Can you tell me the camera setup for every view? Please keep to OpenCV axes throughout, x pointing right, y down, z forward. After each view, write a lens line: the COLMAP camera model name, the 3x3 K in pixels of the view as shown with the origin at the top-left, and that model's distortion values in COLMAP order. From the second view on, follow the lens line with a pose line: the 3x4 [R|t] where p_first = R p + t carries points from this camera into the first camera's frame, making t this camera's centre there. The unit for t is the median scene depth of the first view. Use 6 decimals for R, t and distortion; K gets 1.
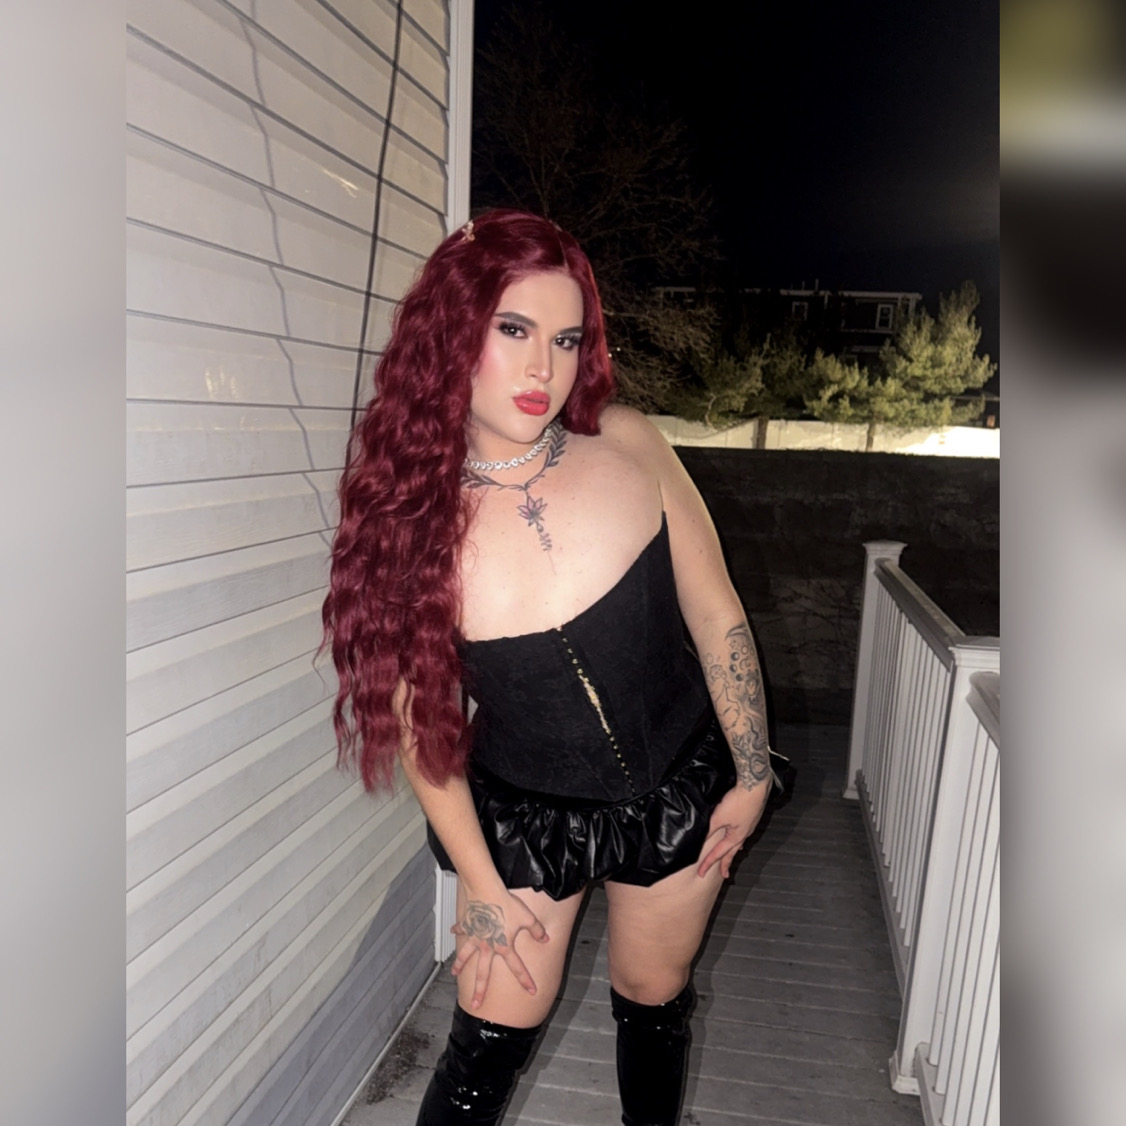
lens RADIAL K [[1094.5, 0, 563.0], [0, 1094.5, 563.0], [0, 0, 1]] dist [0.000357, 0.035335]
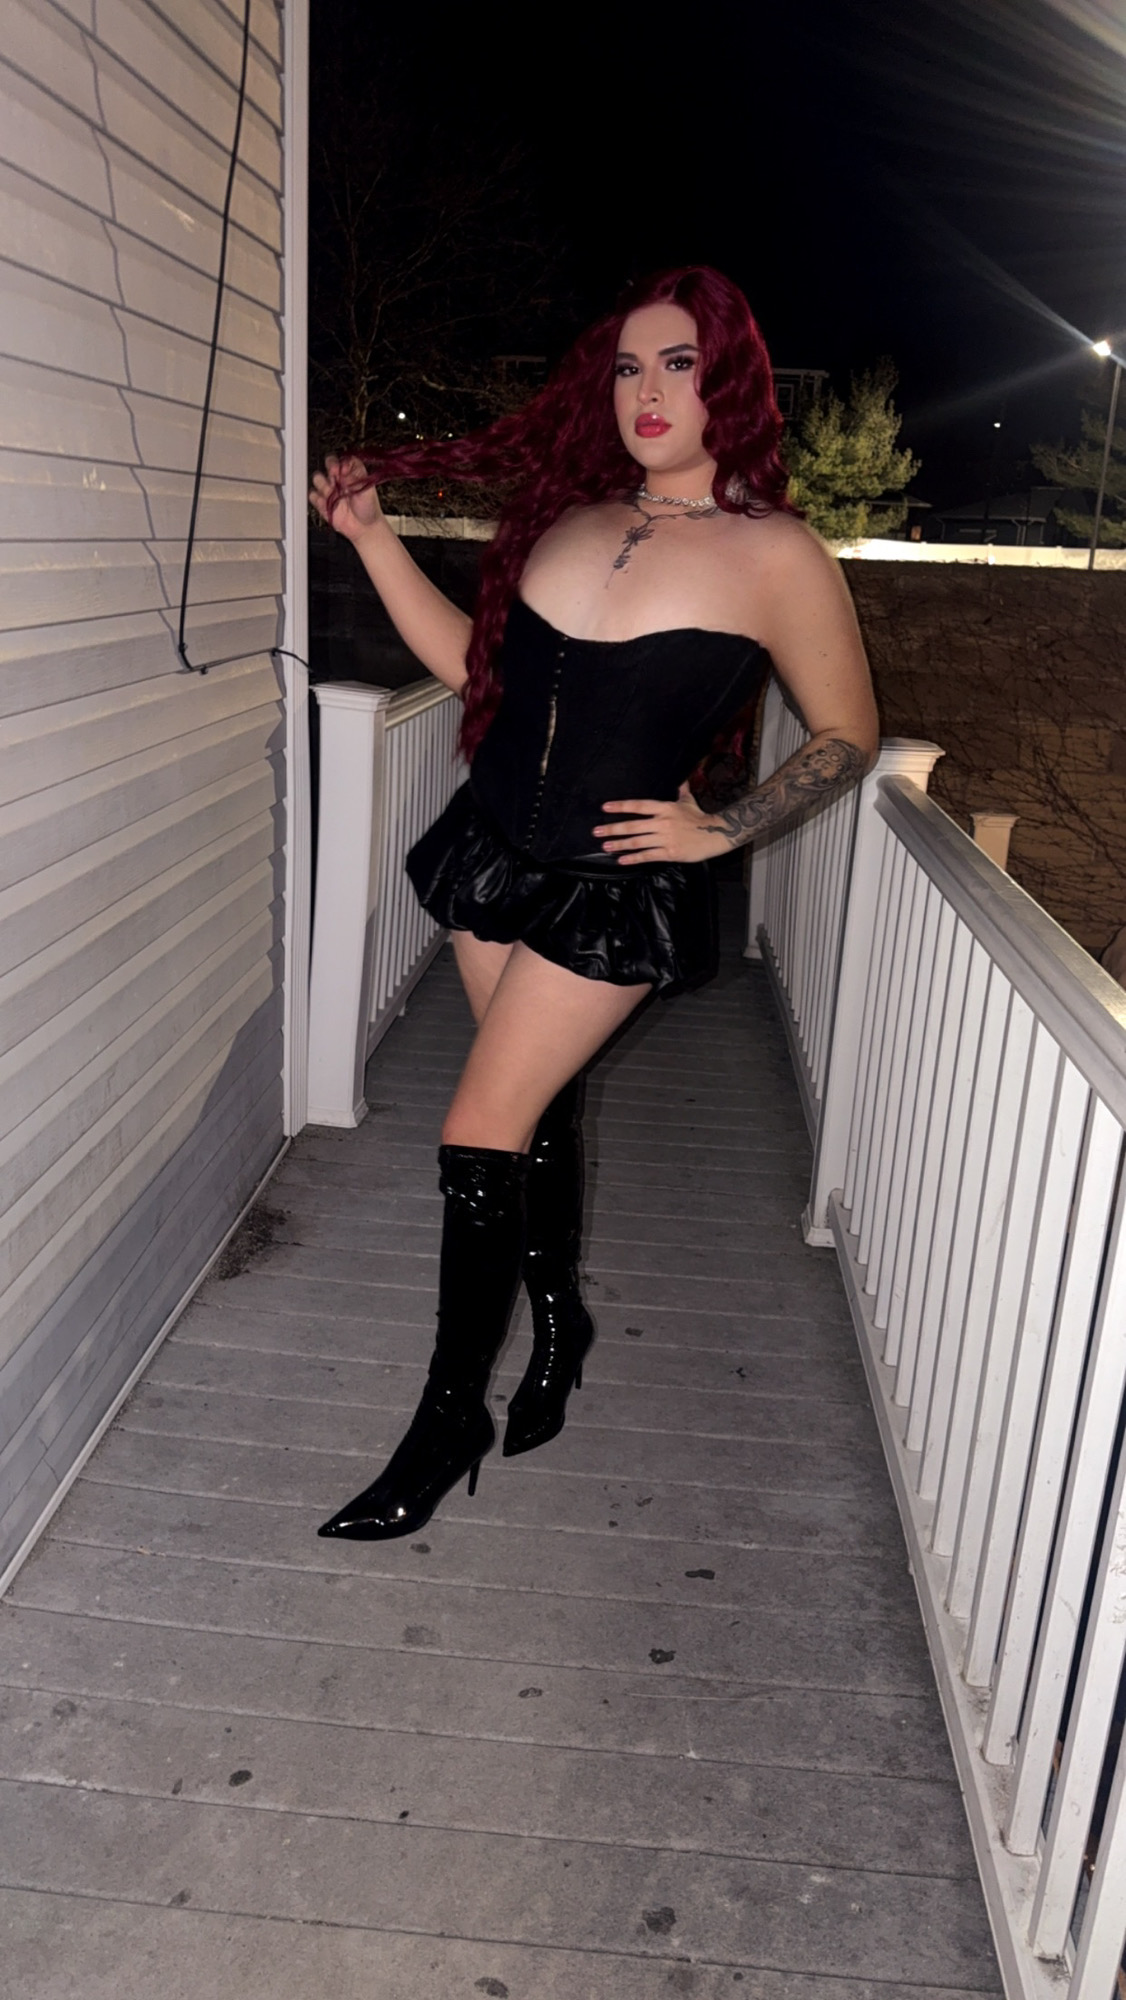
lens RADIAL K [[2368.1, 0, 563.0], [0, 2368.1, 1000.0], [0, 0, 1]] dist [0.086932, -0.067029]
pose [[0.985407, -0.026073, 0.168207, -0.209807], [0.027135, 0.999624, -0.004016, 0.271293], [-0.168039, 0.008522, 0.985744, -0.852016]]
